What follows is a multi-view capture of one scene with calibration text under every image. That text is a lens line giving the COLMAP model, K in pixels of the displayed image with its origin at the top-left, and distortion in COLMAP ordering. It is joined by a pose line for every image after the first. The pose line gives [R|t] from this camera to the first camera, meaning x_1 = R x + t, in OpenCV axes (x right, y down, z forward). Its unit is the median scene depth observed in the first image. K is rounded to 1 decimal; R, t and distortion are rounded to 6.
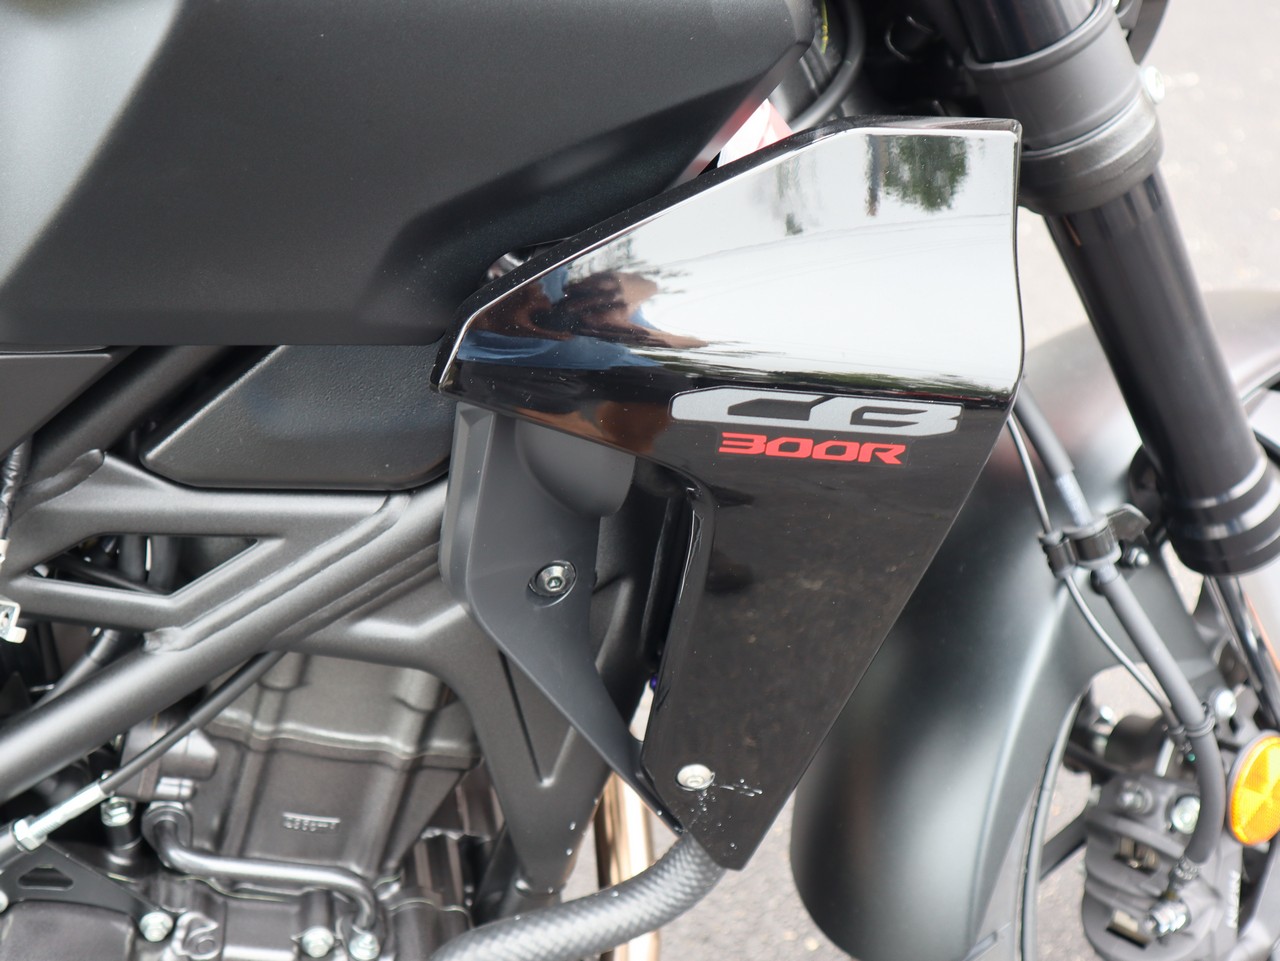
lens RADIAL K [[1357.6, 0, 640.0], [0, 1357.6, 480.5], [0, 0, 1]] dist [-0.044584, 0.016958]
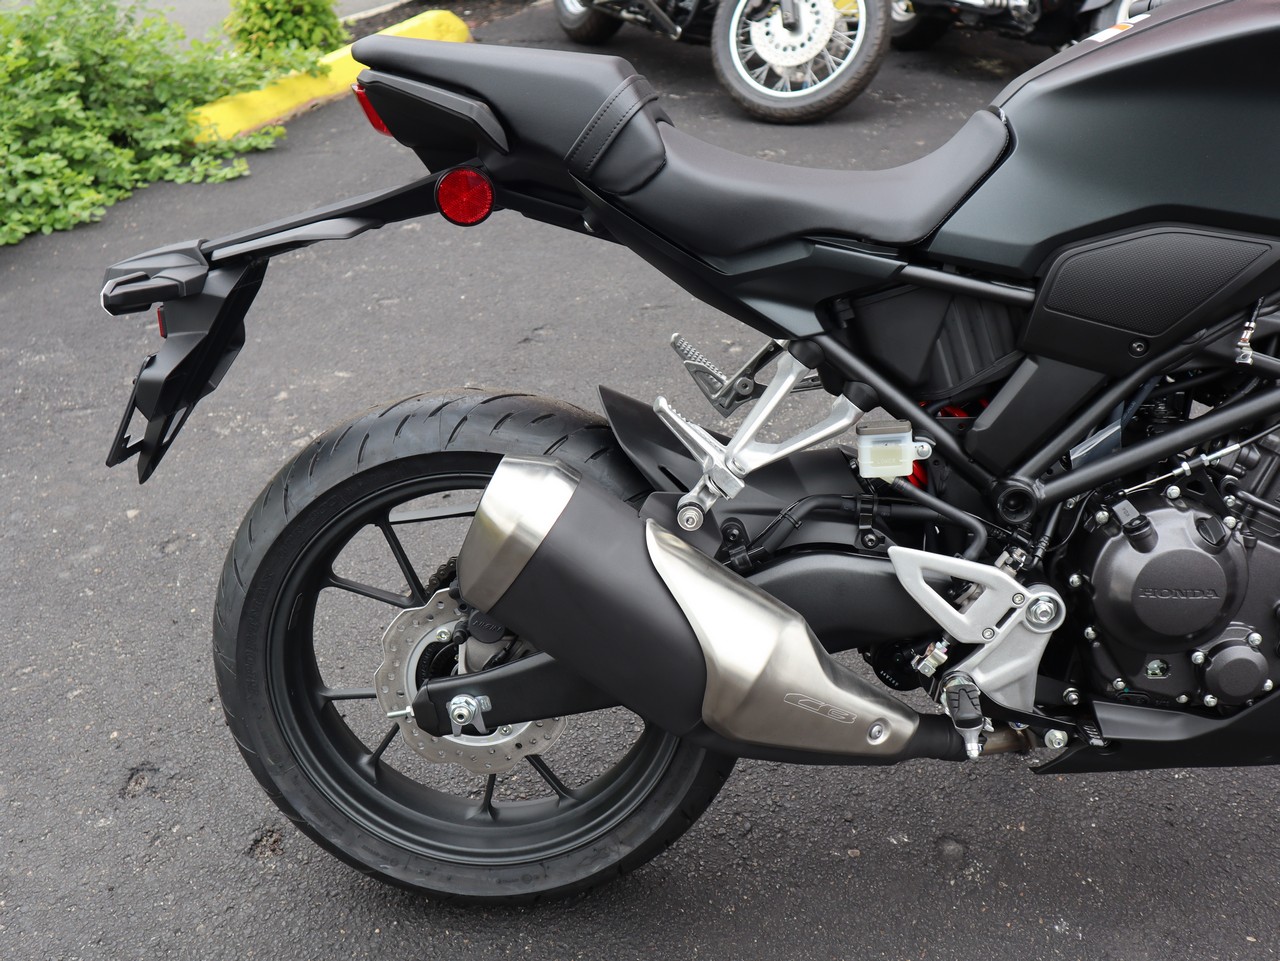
lens RADIAL K [[1396.0, 0, 640.0], [0, 1396.0, 480.5], [0, 0, 1]] dist [-0.067481, 0.194633]
pose [[0.963943, 0.132986, -0.230497, -0.843335], [-0.173913, 0.970425, -0.167418, 0.886472], [0.201416, 0.201467, 0.958563, -1.596517]]
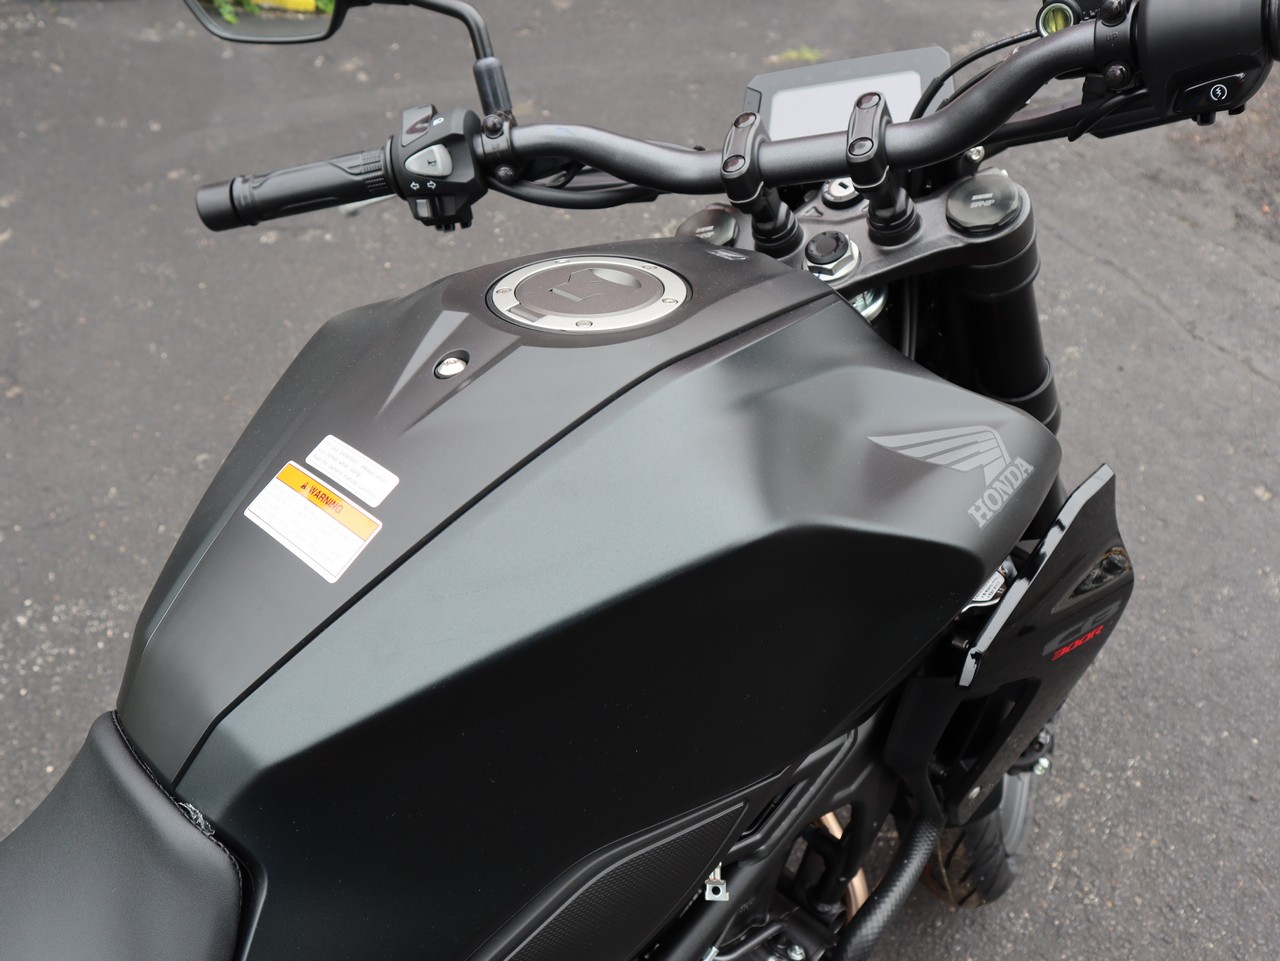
lens RADIAL K [[1070.6, 0, 646.0], [0, 1070.6, 487.1], [0, 0, 1]] dist [-0.104823, 0.081264]
pose [[0.842370, -0.304888, 0.444360, -0.865787], [0.261149, 0.952231, 0.158293, -0.544942], [-0.471395, -0.017297, 0.881752, -0.103379]]
